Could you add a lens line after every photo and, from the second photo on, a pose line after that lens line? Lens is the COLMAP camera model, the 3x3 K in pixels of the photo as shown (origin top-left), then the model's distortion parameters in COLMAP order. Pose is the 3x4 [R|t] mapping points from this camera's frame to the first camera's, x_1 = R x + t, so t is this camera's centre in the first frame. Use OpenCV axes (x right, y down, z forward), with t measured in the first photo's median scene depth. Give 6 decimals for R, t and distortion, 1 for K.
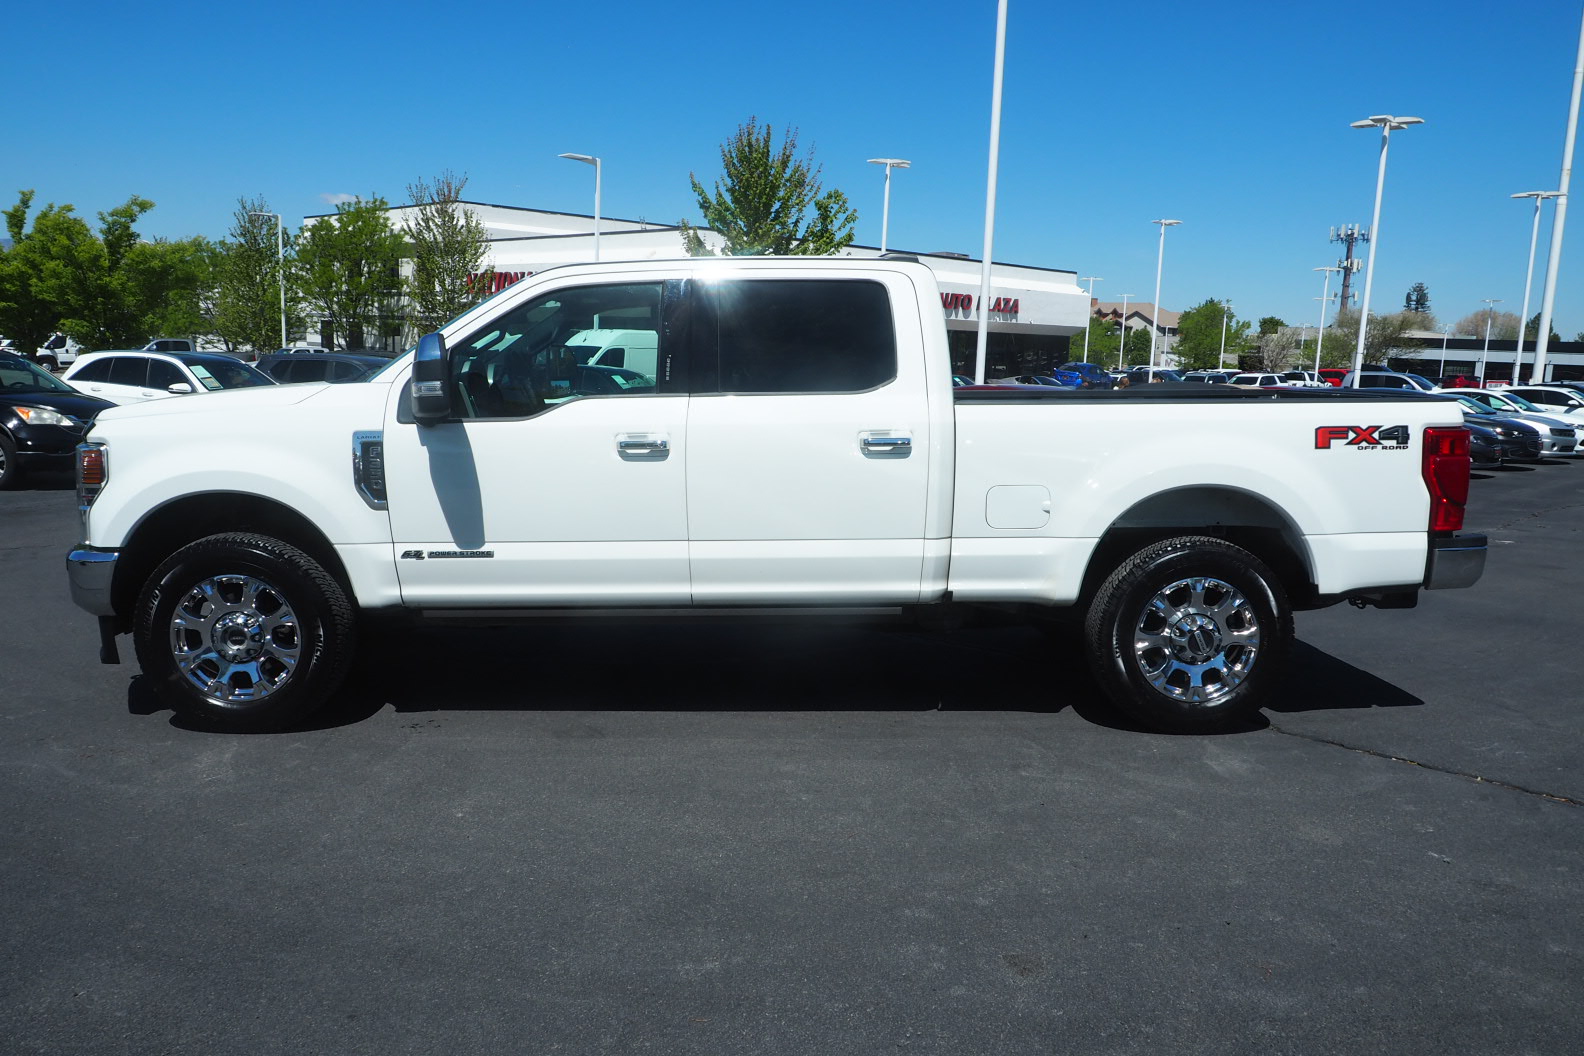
lens RADIAL K [[1159.5, 0, 792.0], [0, 1159.5, 528.0], [0, 0, 1]] dist [-0.005777, -0.002038]
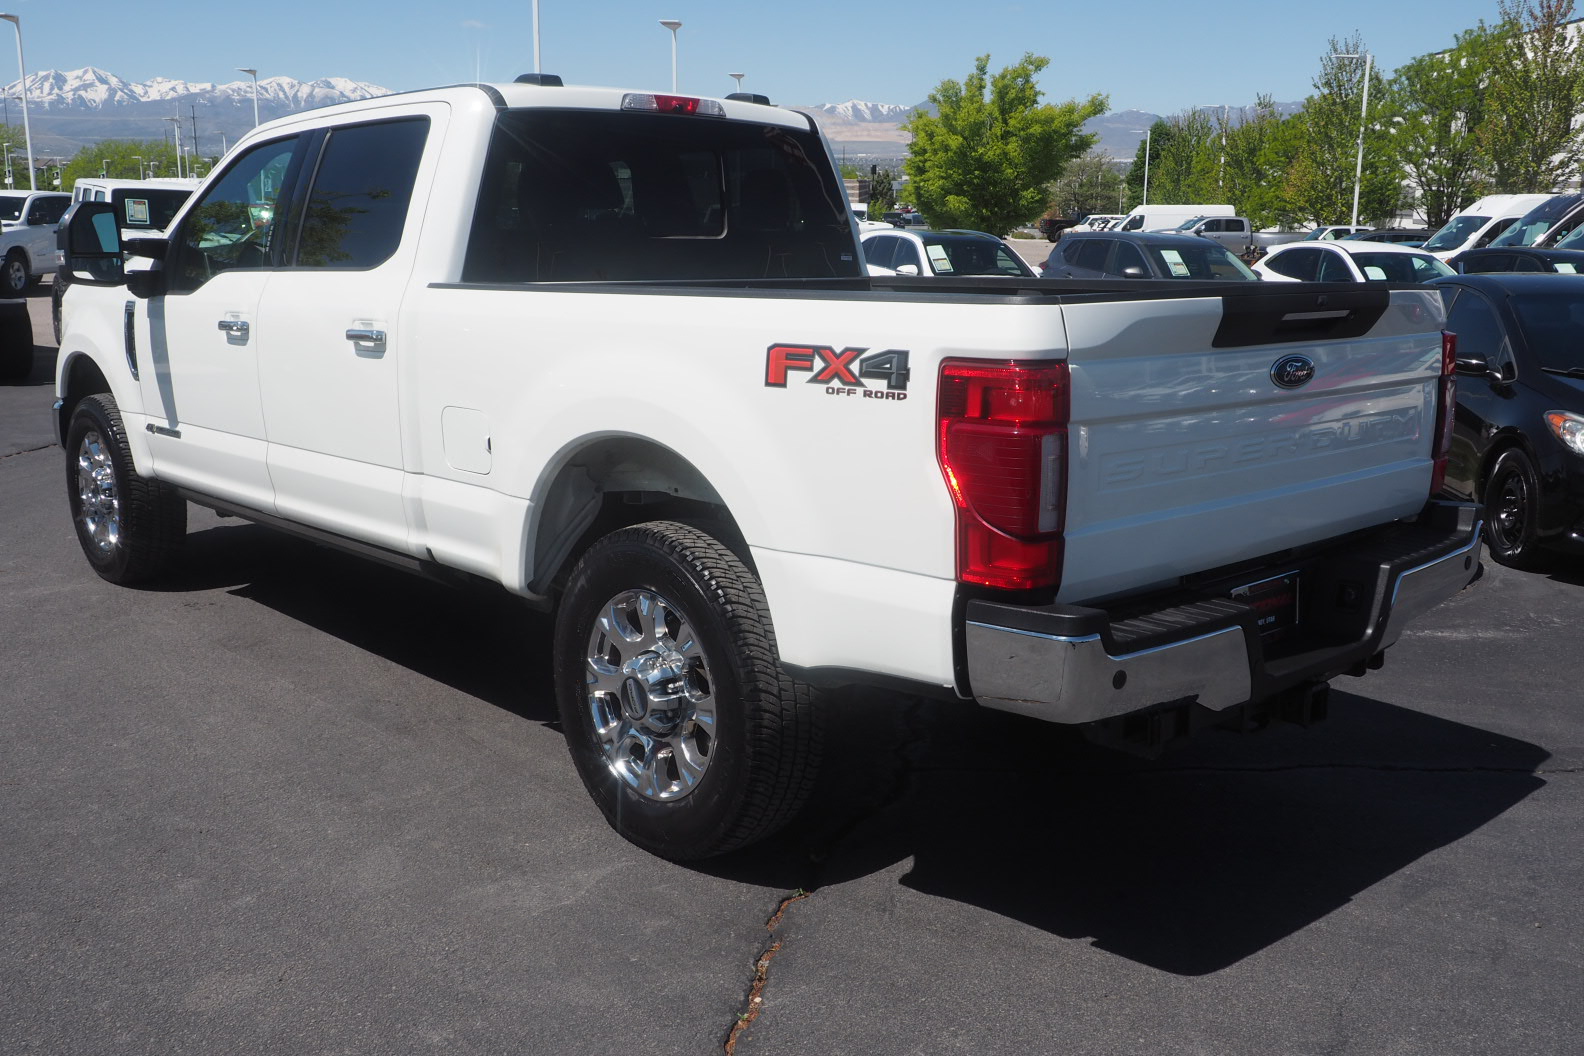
lens RADIAL K [[1476.1, 0, 791.1], [0, 1476.1, 545.7], [0, 0, 1]] dist [-0.010079, -0.005124]
pose [[0.657605, 0.150644, -0.738148, 0.960719], [-0.107710, 0.988538, 0.105787, -0.068369], [0.745624, 0.009940, 0.666293, 0.560206]]
